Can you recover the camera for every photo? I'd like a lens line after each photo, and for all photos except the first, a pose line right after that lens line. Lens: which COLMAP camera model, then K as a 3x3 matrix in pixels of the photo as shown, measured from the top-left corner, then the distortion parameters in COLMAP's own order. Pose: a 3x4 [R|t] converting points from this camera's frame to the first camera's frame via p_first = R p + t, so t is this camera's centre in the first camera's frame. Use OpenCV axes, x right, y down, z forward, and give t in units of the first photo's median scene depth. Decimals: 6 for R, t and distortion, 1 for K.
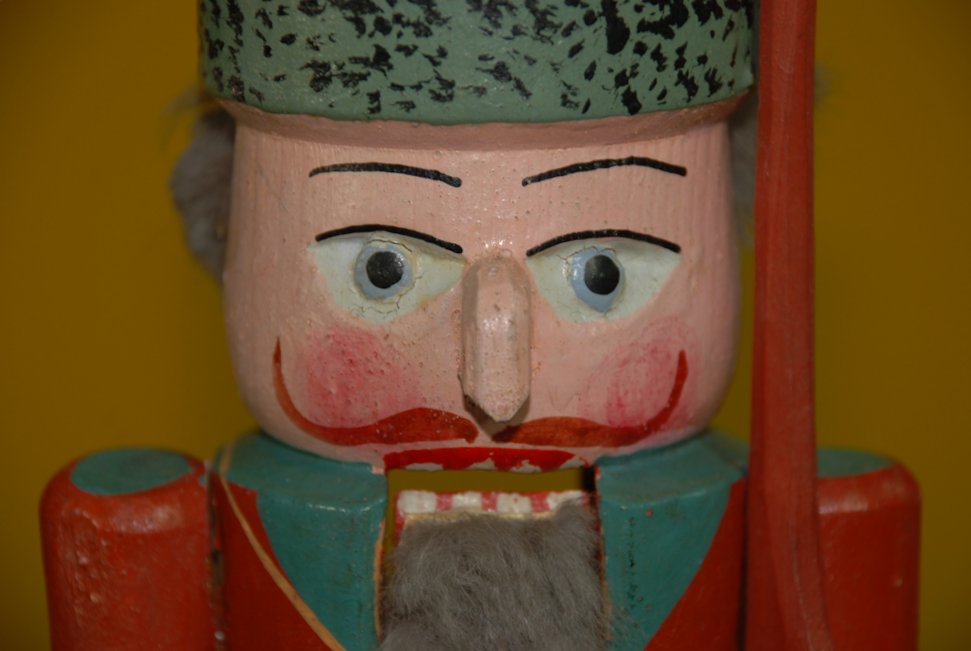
lens RADIAL K [[4364.7, 0, 485.5], [0, 4364.7, 325.5], [0, 0, 1]] dist [0.897112, 0.602720]
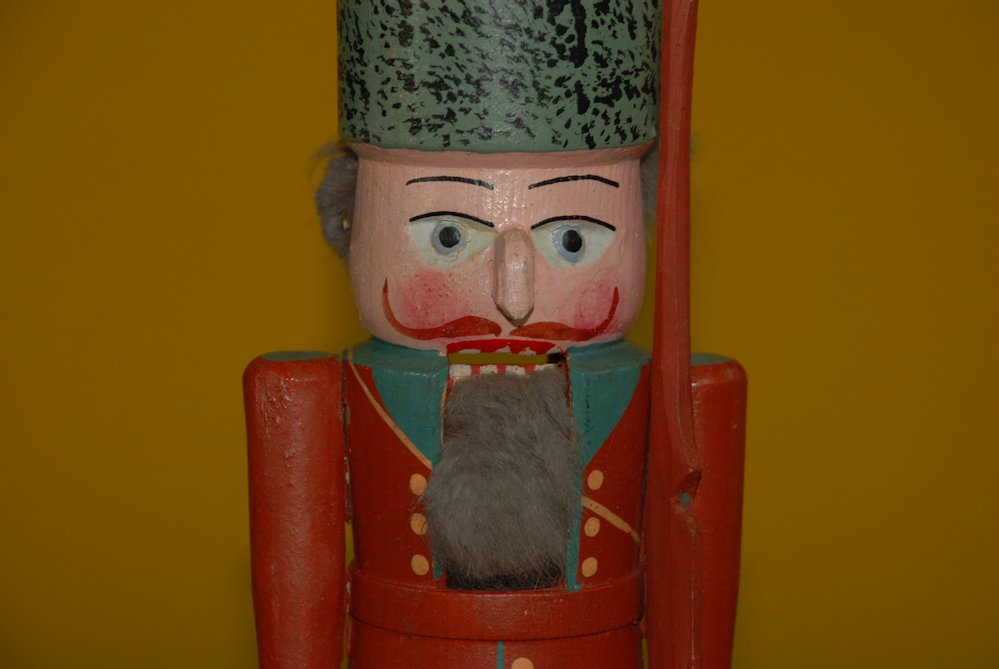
lens RADIAL K [[3493.9, 0, 499.5], [0, 3493.9, 334.5], [0, 0, 1]] dist [0.738382, 0.052706]
pose [[0.998799, 0.005956, 0.048630, -0.071605], [-0.003532, 0.998754, -0.049784, 0.097005], [-0.048866, 0.049552, 0.997575, -0.407758]]
